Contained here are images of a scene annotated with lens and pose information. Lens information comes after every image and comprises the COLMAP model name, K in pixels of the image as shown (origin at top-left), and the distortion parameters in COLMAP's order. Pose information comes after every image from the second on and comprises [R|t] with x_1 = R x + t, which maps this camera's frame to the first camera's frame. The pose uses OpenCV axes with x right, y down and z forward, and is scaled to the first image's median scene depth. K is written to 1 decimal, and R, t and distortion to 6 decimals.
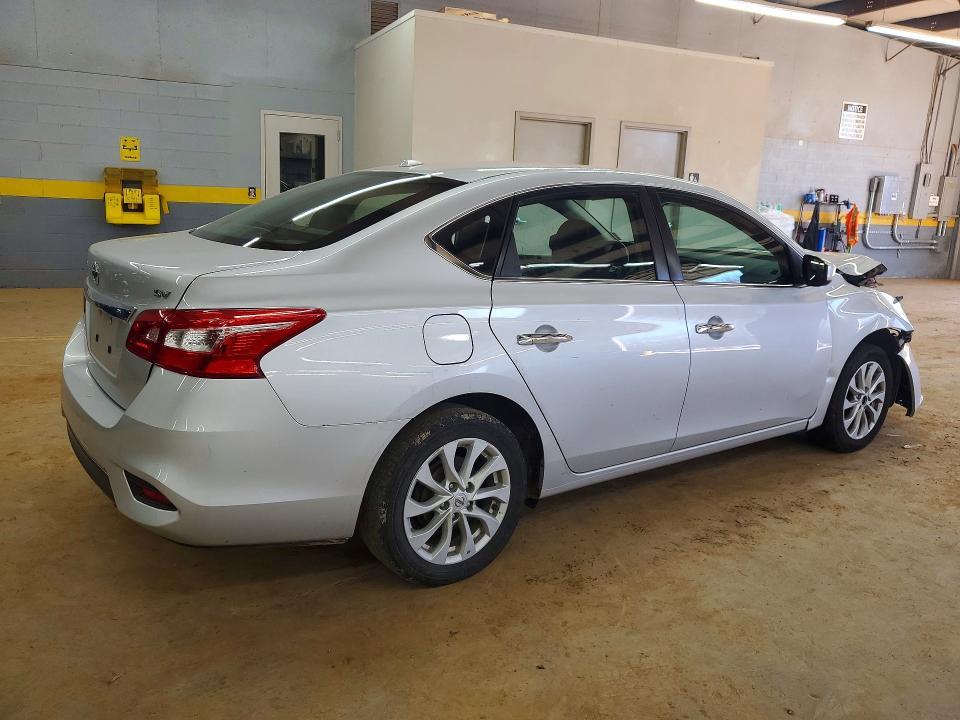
lens RADIAL K [[771.4, 0, 480.0], [0, 771.4, 360.0], [0, 0, 1]] dist [-0.006420, -0.003391]
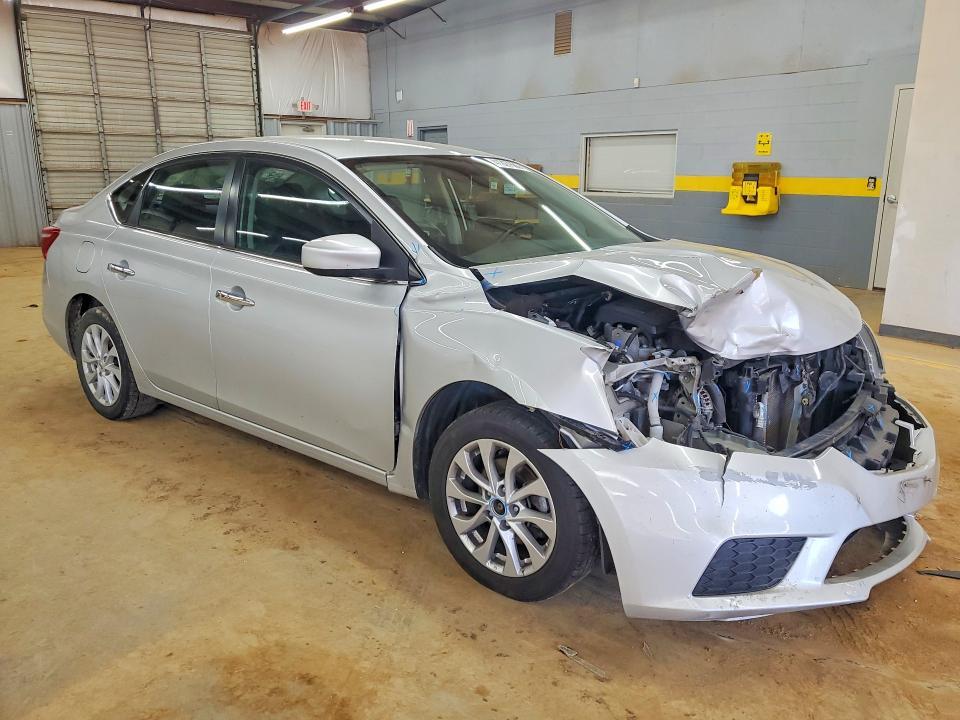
lens RADIAL K [[723.3, 0, 468.3], [0, 723.3, 357.9], [0, 0, 1]] dist [0.042533, -0.000270]
pose [[0.245921, 0.209342, -0.946414, 0.468066], [-0.203780, 0.965743, 0.160667, -0.068558], [0.947627, 0.153349, 0.280156, 0.380388]]
